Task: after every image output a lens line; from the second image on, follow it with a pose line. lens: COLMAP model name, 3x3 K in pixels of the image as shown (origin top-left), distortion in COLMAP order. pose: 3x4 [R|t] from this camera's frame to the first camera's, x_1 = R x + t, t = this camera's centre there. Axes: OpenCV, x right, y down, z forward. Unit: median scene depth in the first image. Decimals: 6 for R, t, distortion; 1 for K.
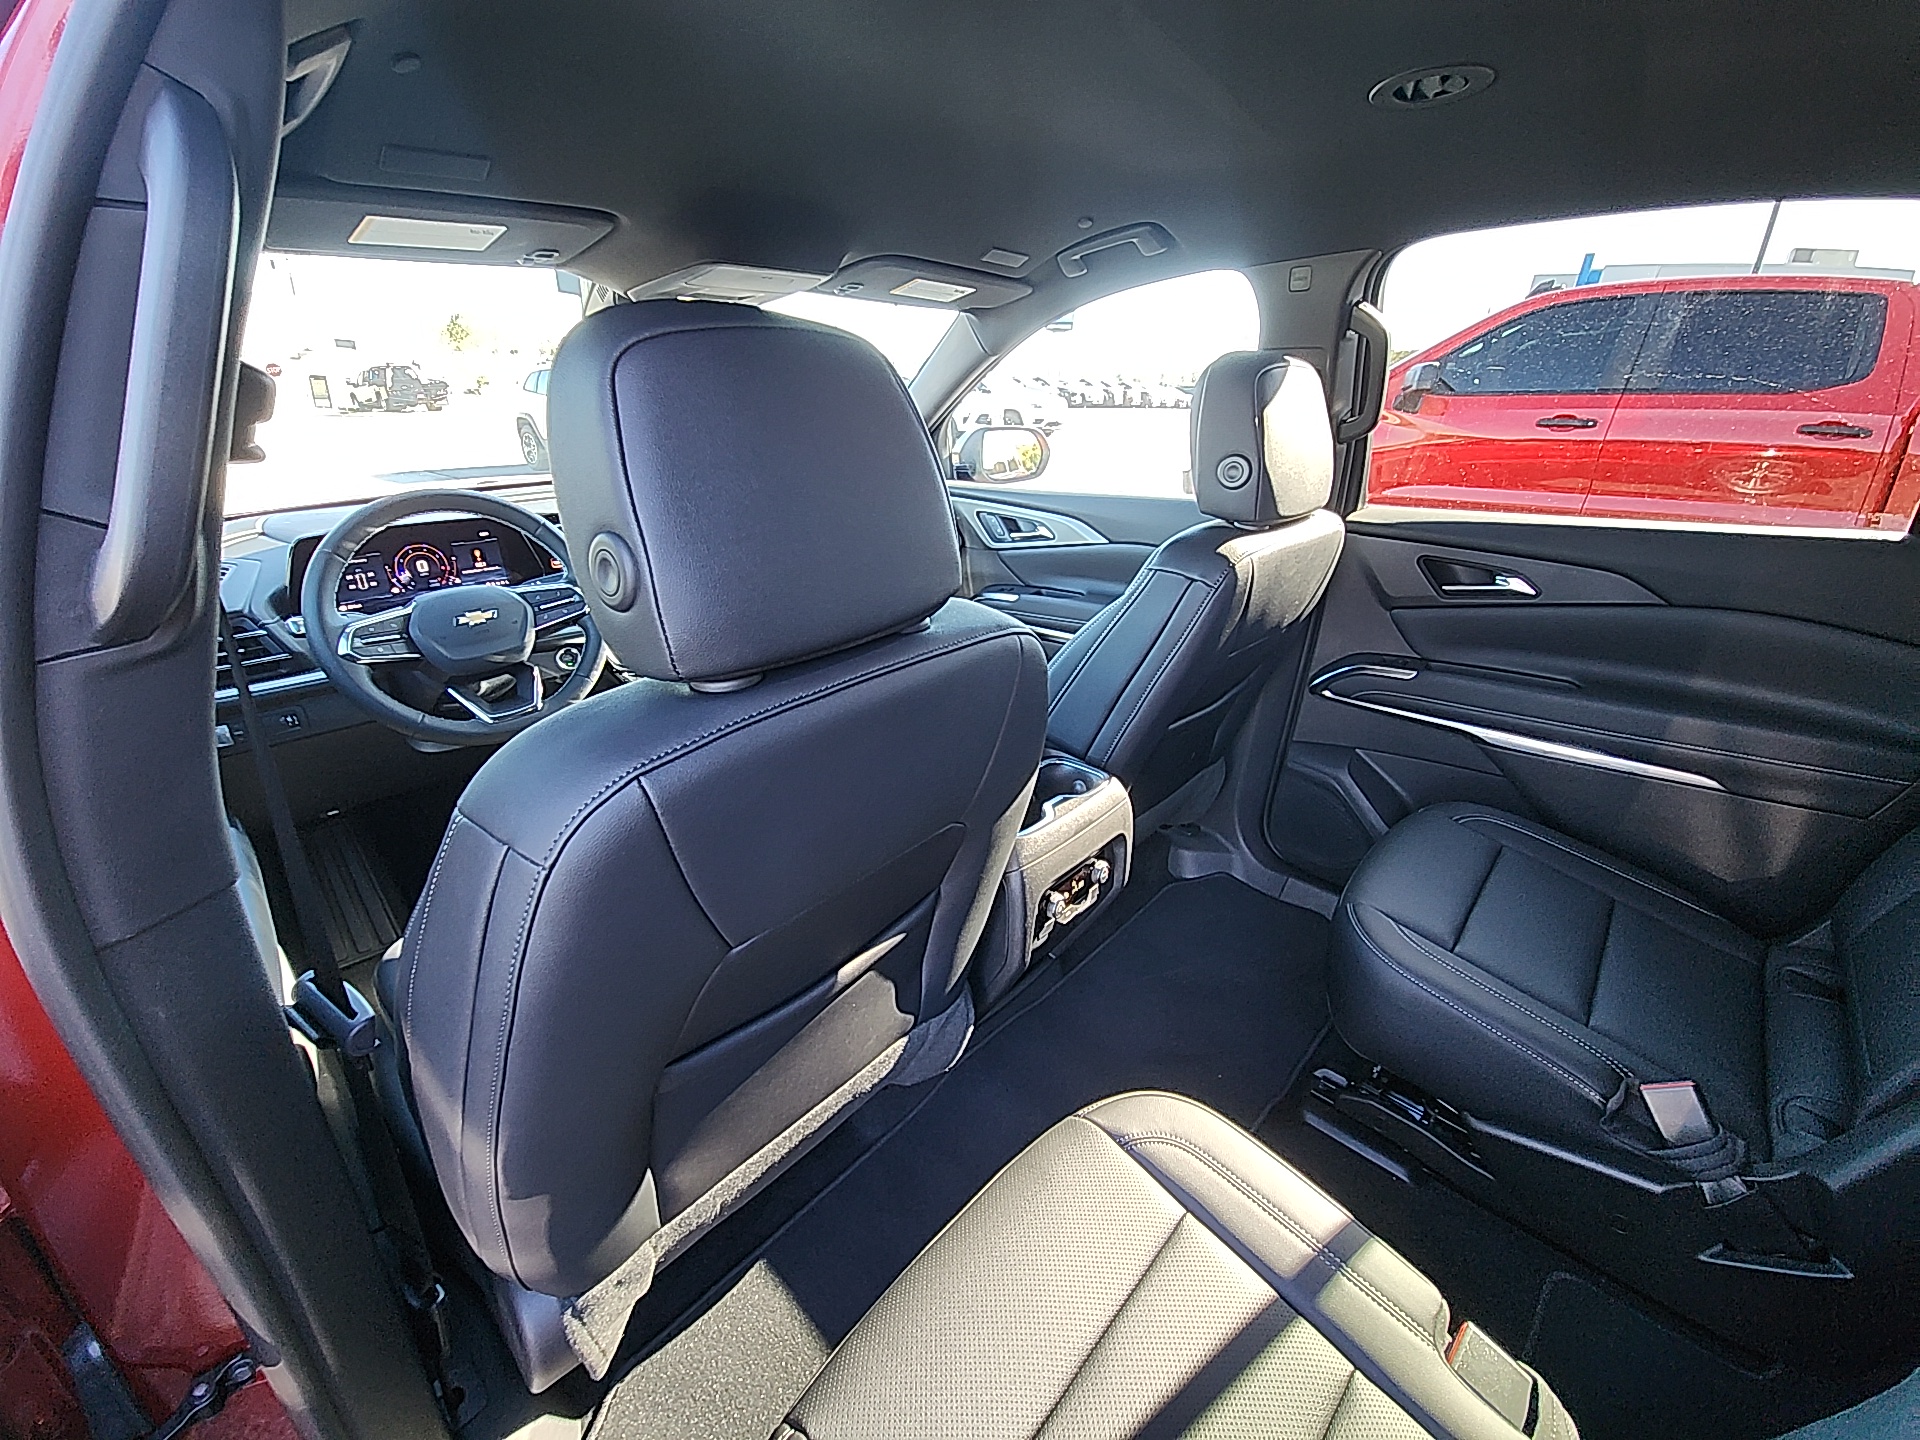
lens RADIAL K [[777.0, 0, 949.0], [0, 777.0, 700.4], [0, 0, 1]] dist [0.008855, -0.005907]
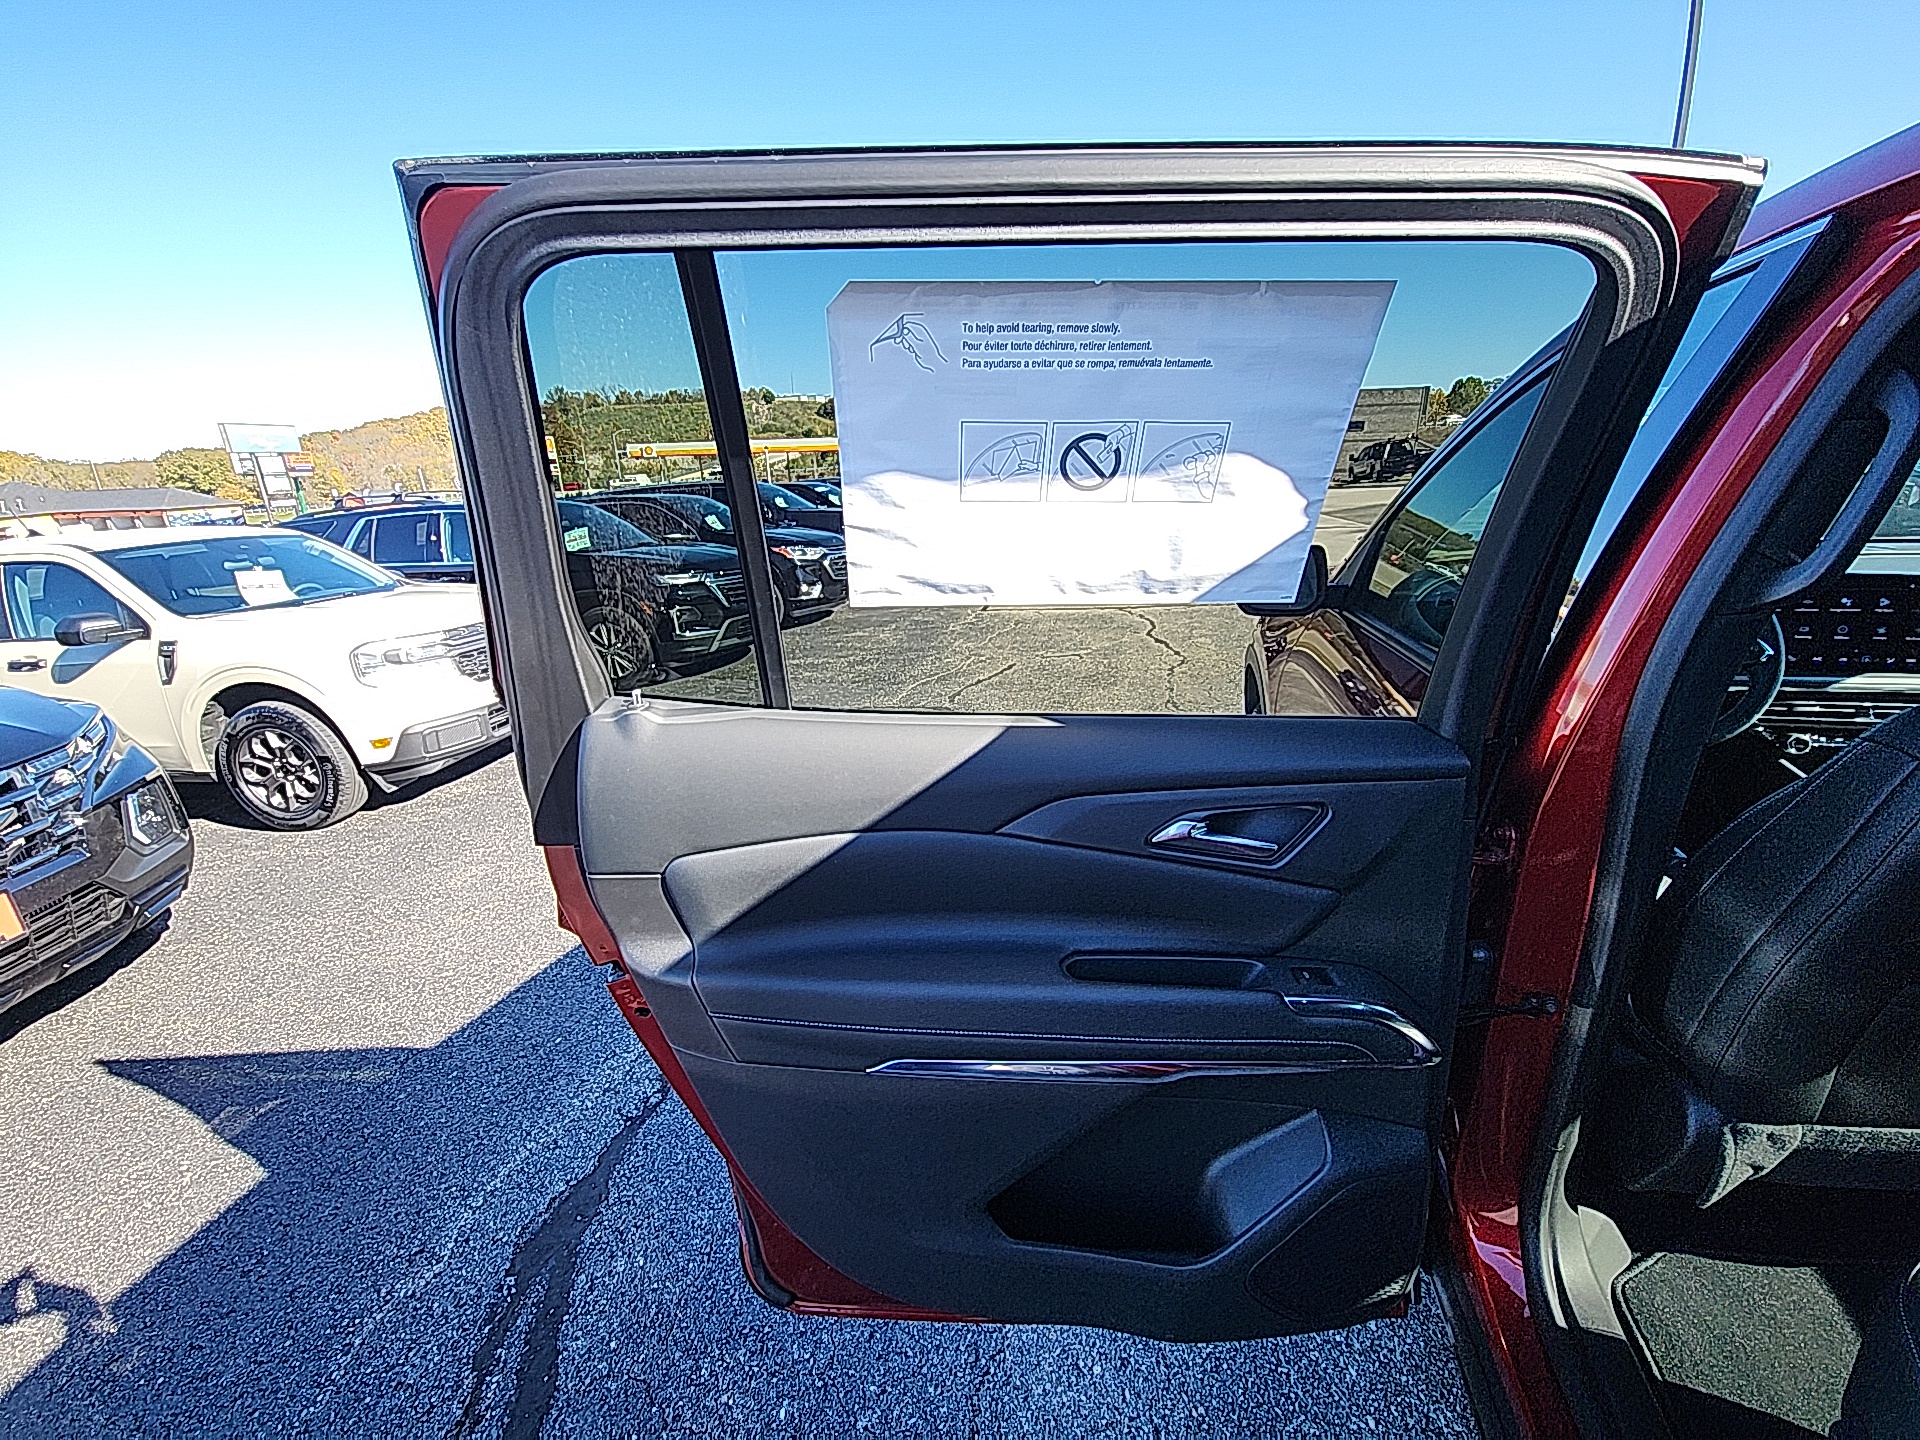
lens RADIAL K [[777.0, 0, 951.6], [0, 777.0, 708.7], [0, 0, 1]] dist [0.008855, -0.005907]
pose [[0.481137, 0.201794, -0.853104, -0.060239], [-0.259241, 0.962373, 0.081432, 0.159491], [0.837437, 0.181980, 0.515347, -0.530812]]
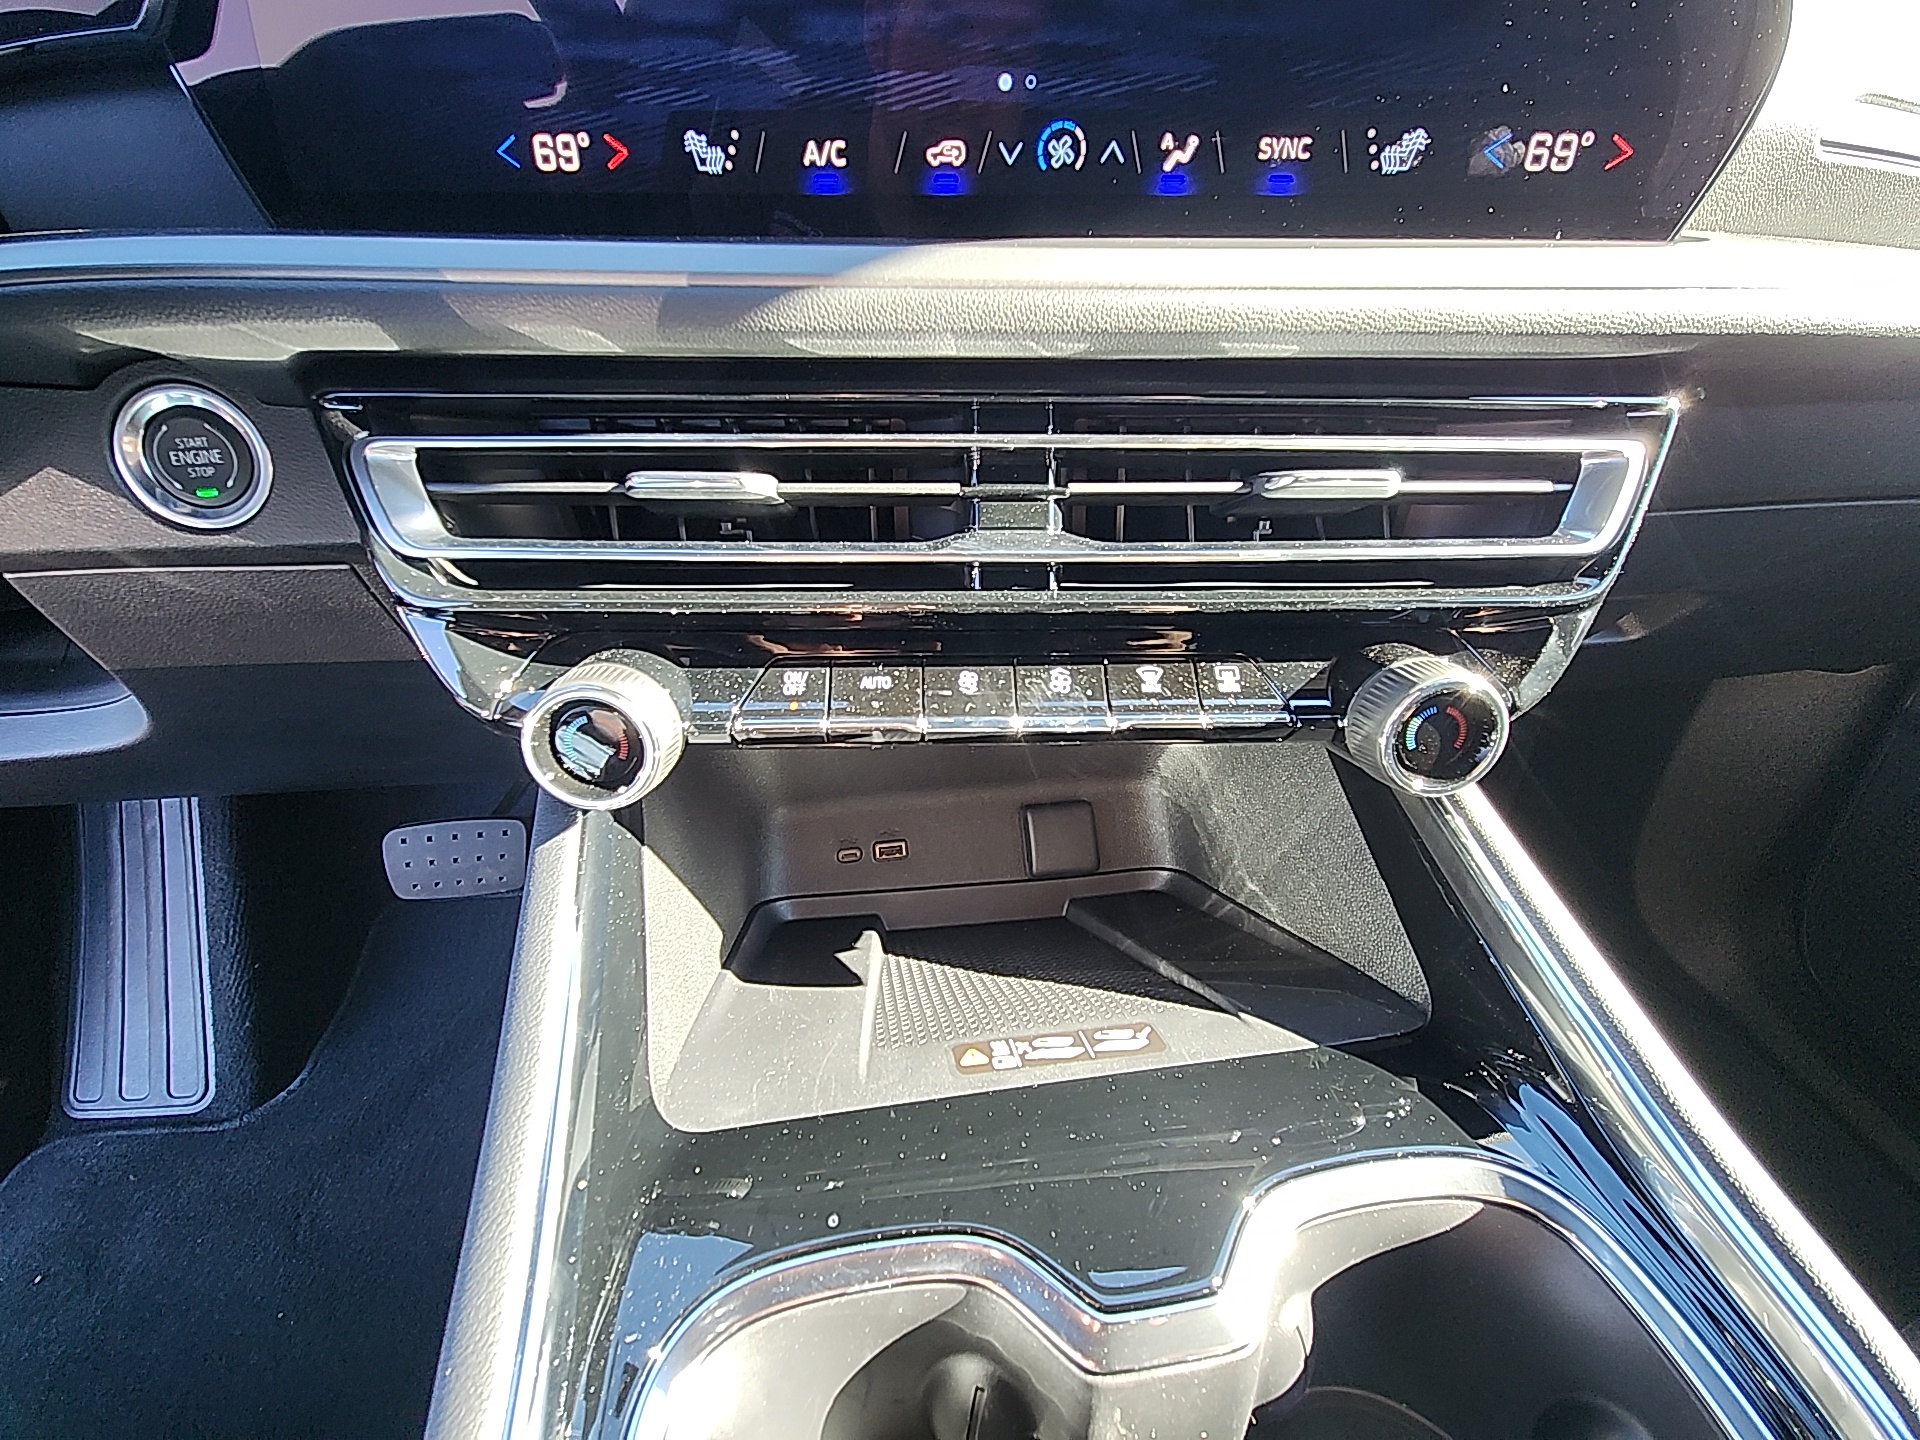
lens RADIAL K [[777.0, 0, 948.6], [0, 777.0, 702.6], [0, 0, 1]] dist [0.008855, -0.005907]
pose [[0.794561, 0.306288, -0.524271, -0.303416], [-0.241509, 0.951629, 0.189937, -0.086217], [0.557086, -0.024300, 0.830099, 1.100511]]
